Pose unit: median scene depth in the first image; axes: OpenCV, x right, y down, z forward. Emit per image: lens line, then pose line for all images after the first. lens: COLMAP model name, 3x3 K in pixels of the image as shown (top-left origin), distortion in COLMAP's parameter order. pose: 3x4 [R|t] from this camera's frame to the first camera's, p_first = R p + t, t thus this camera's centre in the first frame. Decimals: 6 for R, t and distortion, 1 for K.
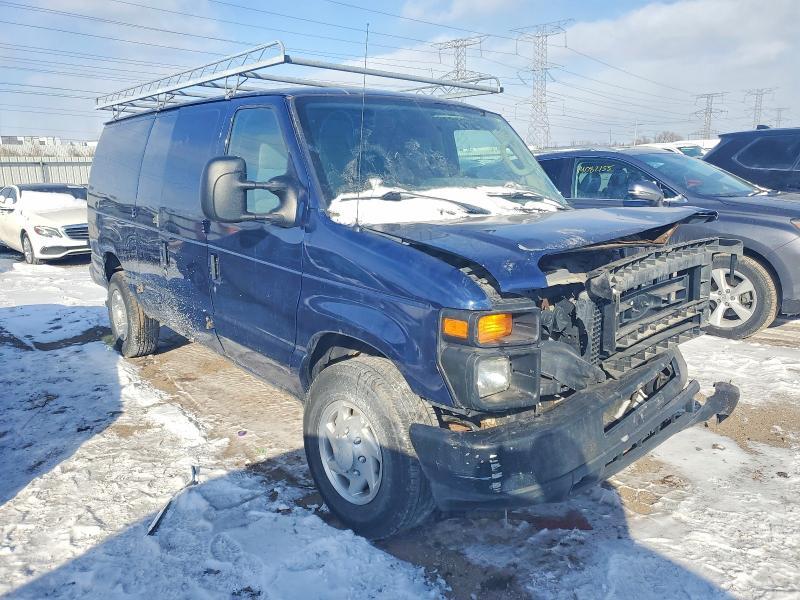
lens RADIAL K [[527.2, 0, 387.3], [0, 527.2, 296.3], [0, 0, 1]] dist [0.019160, -0.001332]
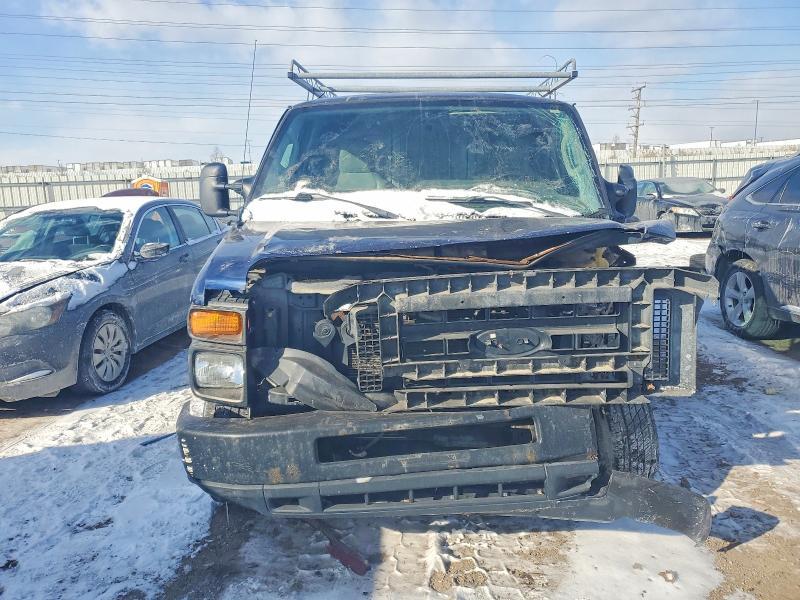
lens RADIAL K [[527.2, 0, 387.3], [0, 527.2, 296.3], [0, 0, 1]] dist [0.019160, -0.001332]
pose [[0.798657, 0.128691, -0.587865, 0.781542], [-0.130042, 0.990693, 0.040204, -0.057470], [0.587568, 0.044338, 0.807959, 0.254584]]
